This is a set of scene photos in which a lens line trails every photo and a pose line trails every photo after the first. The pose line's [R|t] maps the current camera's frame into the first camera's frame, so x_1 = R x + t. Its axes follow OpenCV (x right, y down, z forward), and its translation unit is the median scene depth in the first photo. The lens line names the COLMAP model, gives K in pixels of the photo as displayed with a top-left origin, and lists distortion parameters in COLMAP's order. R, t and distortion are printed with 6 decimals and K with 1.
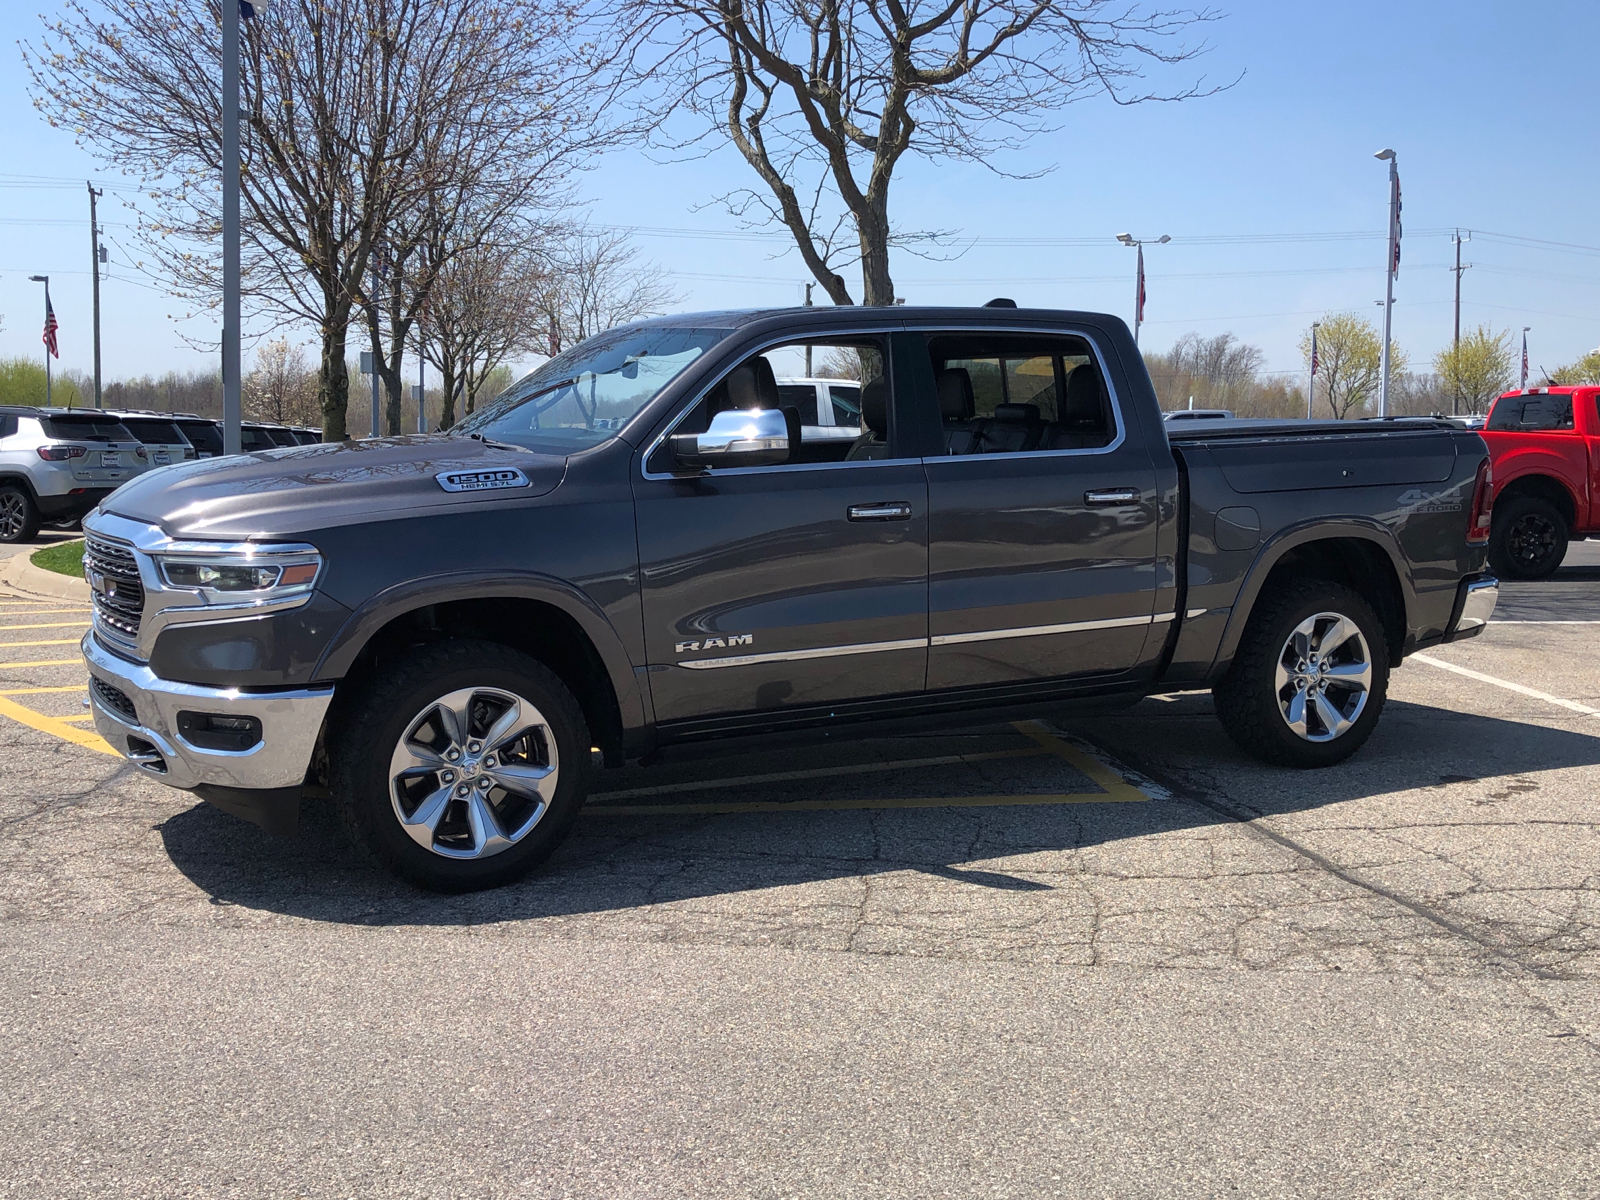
lens RADIAL K [[1697.9, 0, 797.5], [0, 1697.9, 562.8], [0, 0, 1]] dist [0.176898, -0.613683]
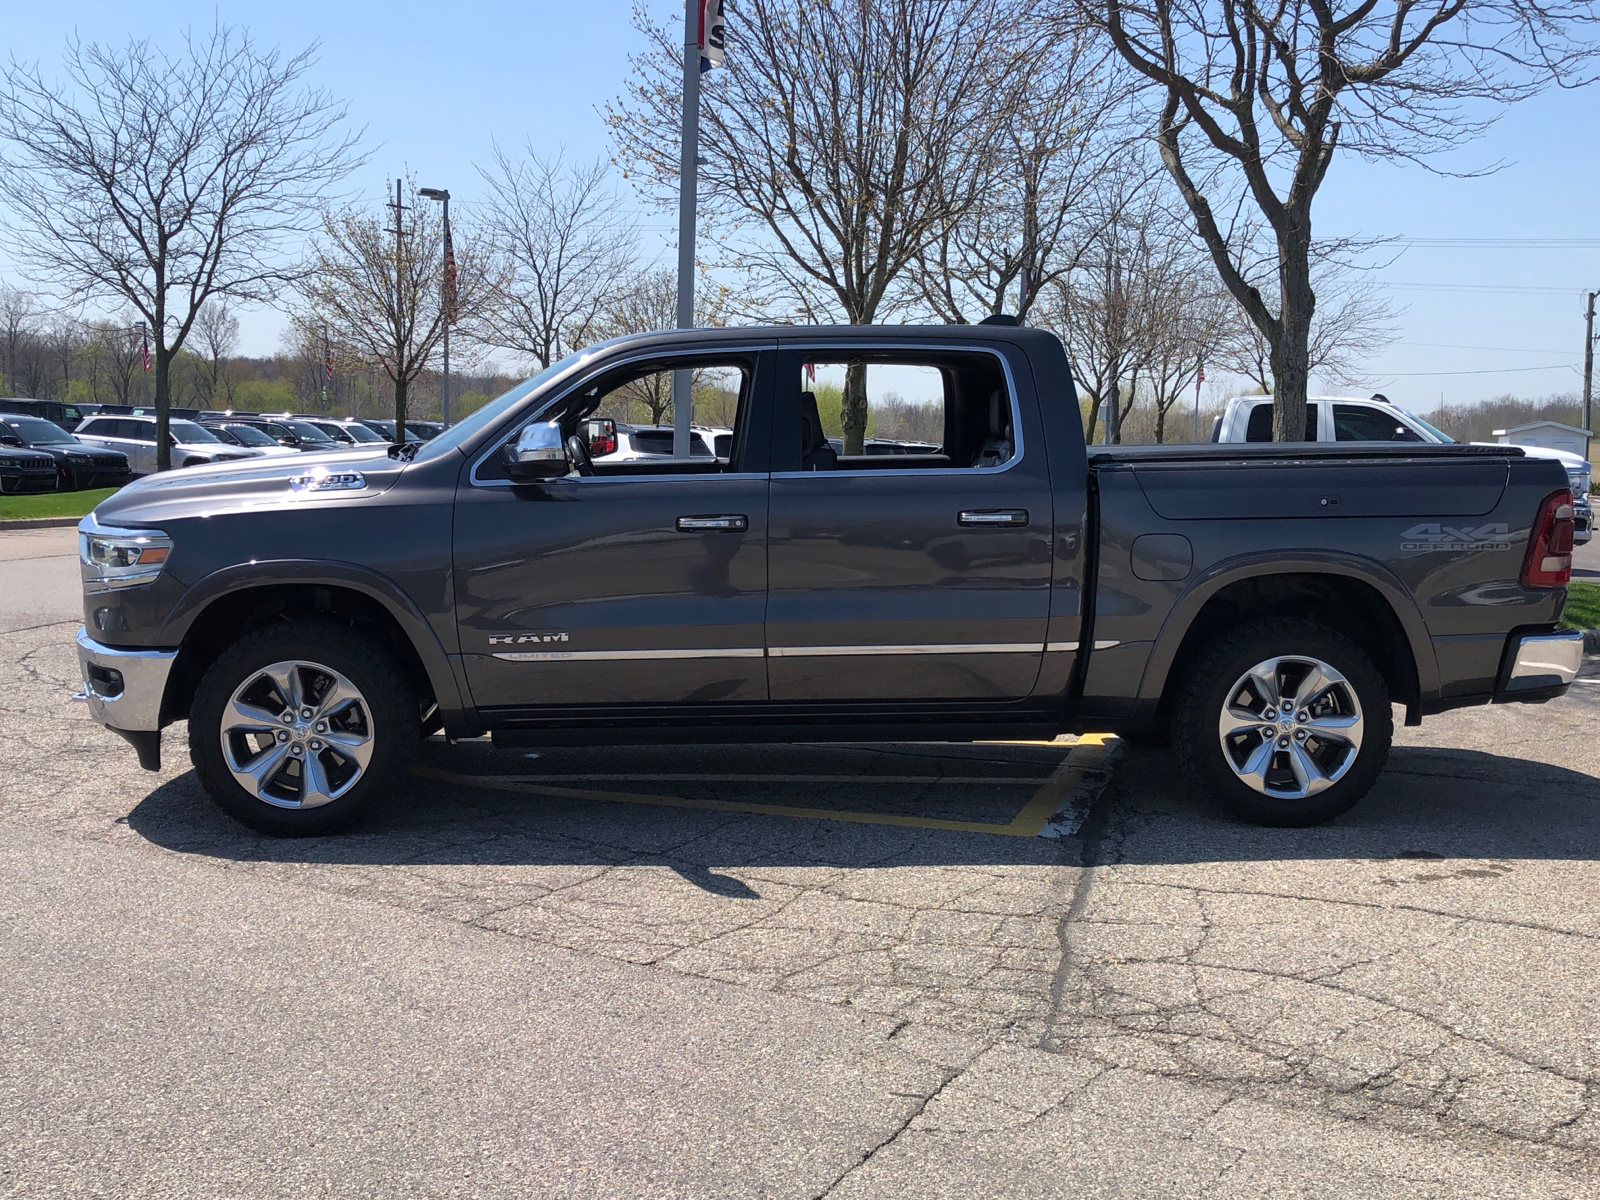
lens RADIAL K [[1696.9, 0, 799.7], [0, 1696.9, 569.4], [0, 0, 1]] dist [0.131634, -0.379396]
pose [[0.900424, 0.044522, -0.432729, 0.578610], [-0.047950, 0.998845, 0.002994, -0.008246], [0.432362, 0.018054, 0.901519, 0.094848]]
